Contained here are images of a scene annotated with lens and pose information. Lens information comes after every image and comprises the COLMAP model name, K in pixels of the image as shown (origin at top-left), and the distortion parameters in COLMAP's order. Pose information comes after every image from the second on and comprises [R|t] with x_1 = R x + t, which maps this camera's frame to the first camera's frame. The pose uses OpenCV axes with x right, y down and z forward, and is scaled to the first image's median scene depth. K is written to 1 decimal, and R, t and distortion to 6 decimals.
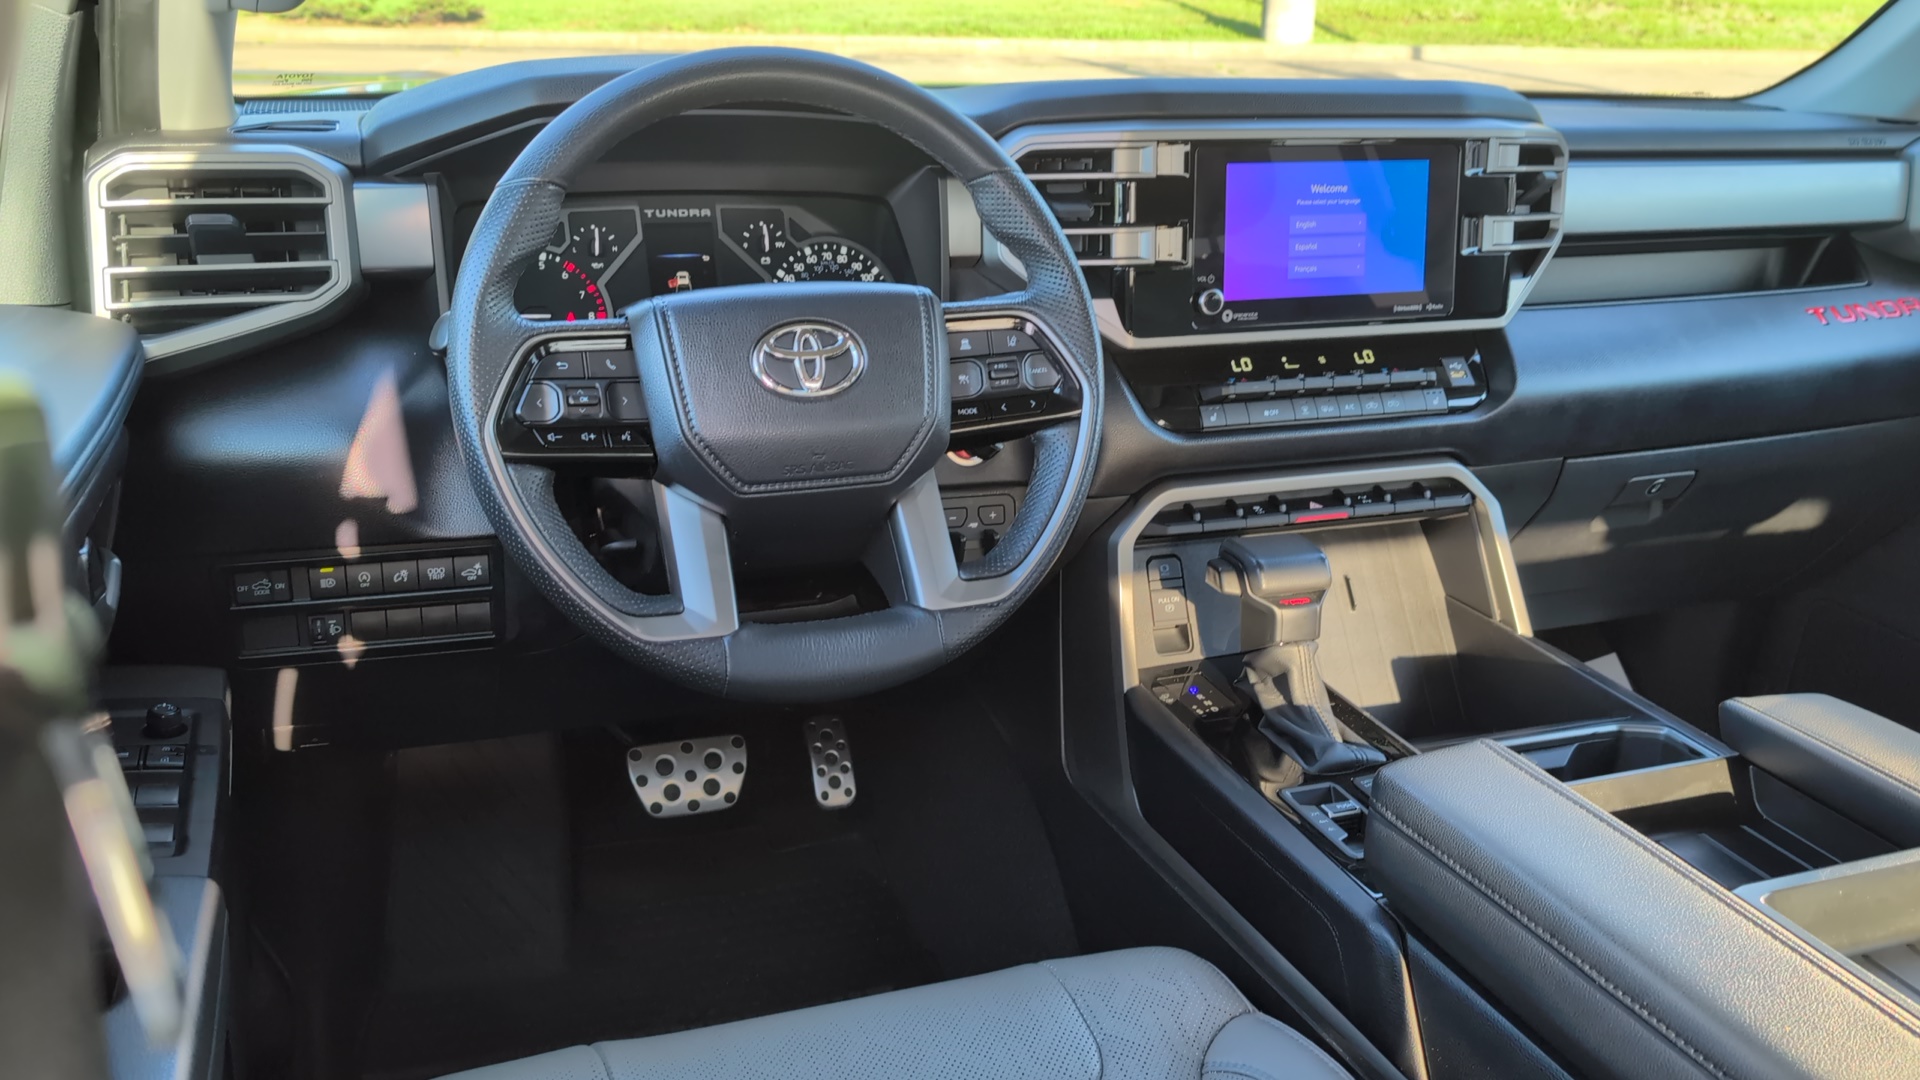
lens RADIAL K [[1642.8, 0, 964.7], [0, 1642.8, 527.8], [0, 0, 1]] dist [0.025397, 0.001060]
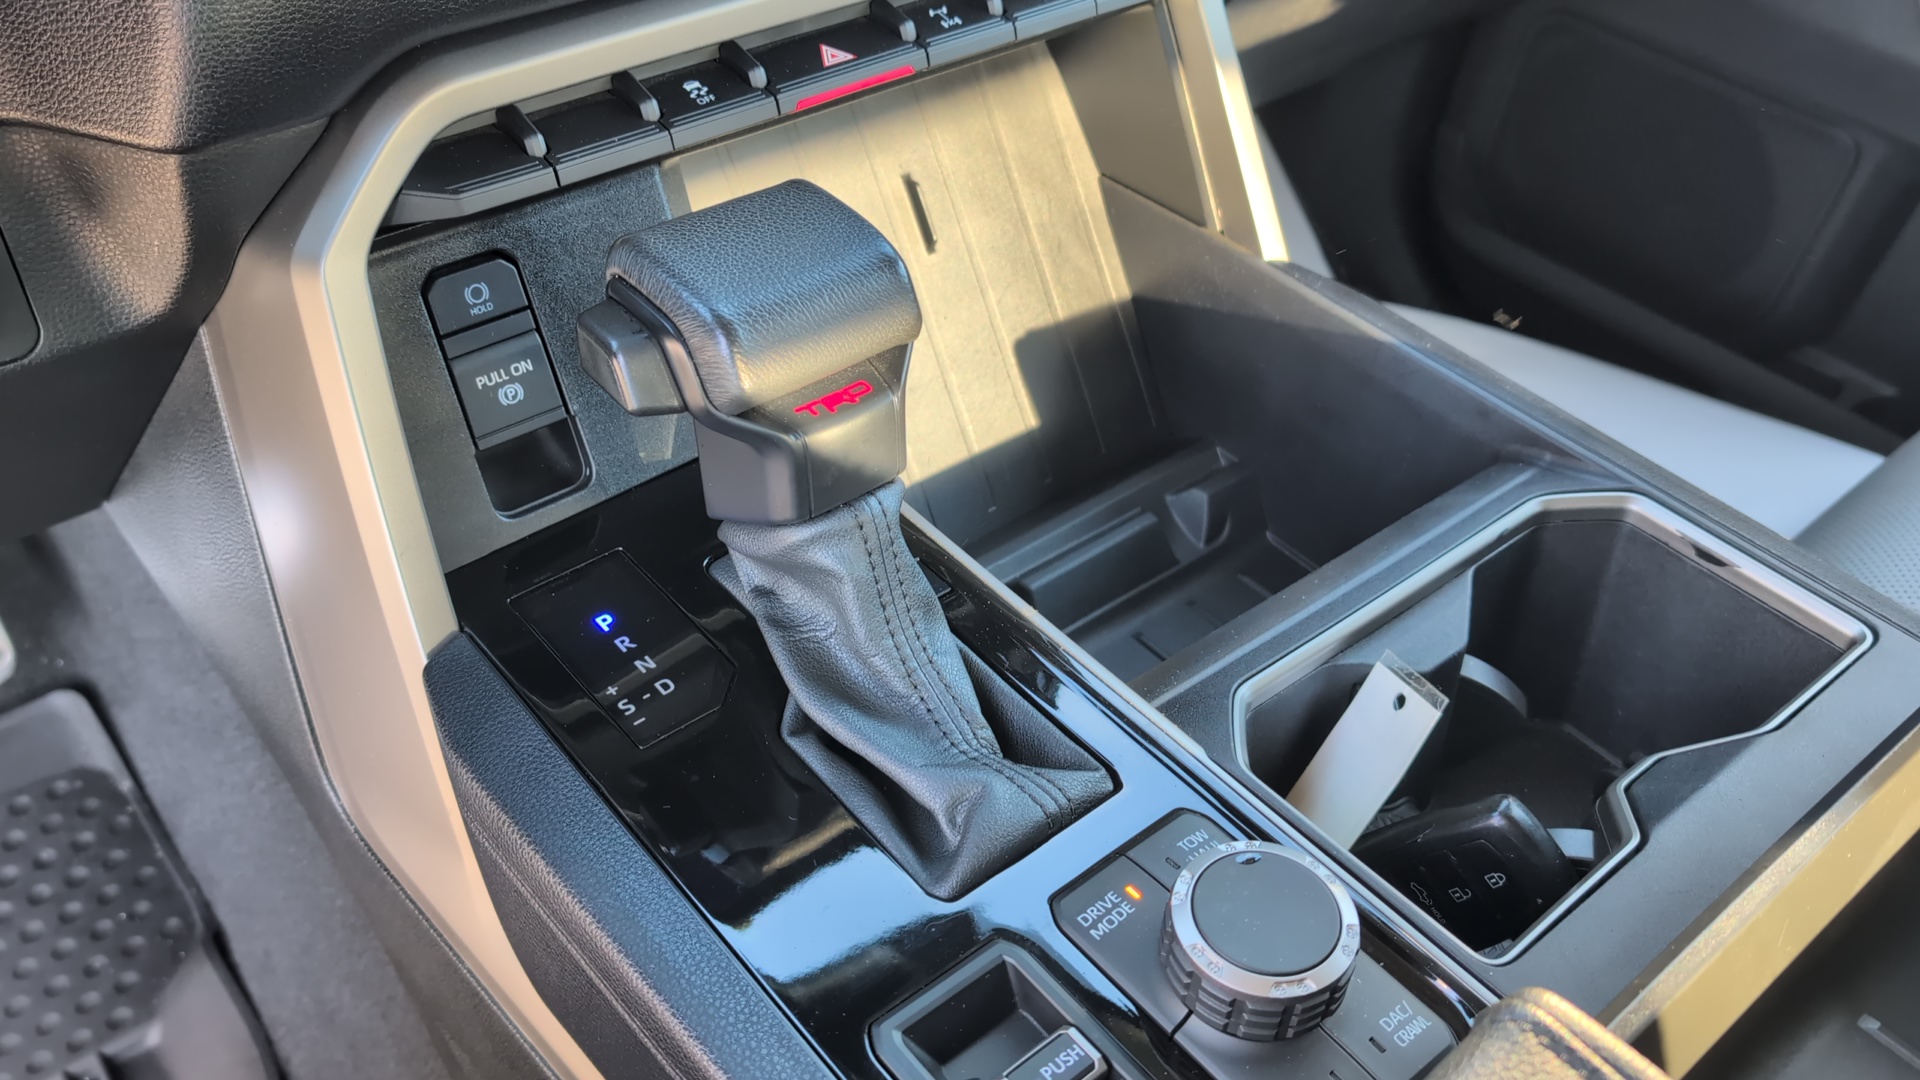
lens RADIAL K [[1589.8, 0, 960.0], [0, 1589.8, 540.0], [0, 0, 1]] dist [0.071576, -0.130749]
pose [[0.943284, -0.204865, 0.261240, 0.111503], [0.085760, 0.910554, 0.404396, -0.058775], [-0.320720, -0.359056, 0.876480, 0.583863]]
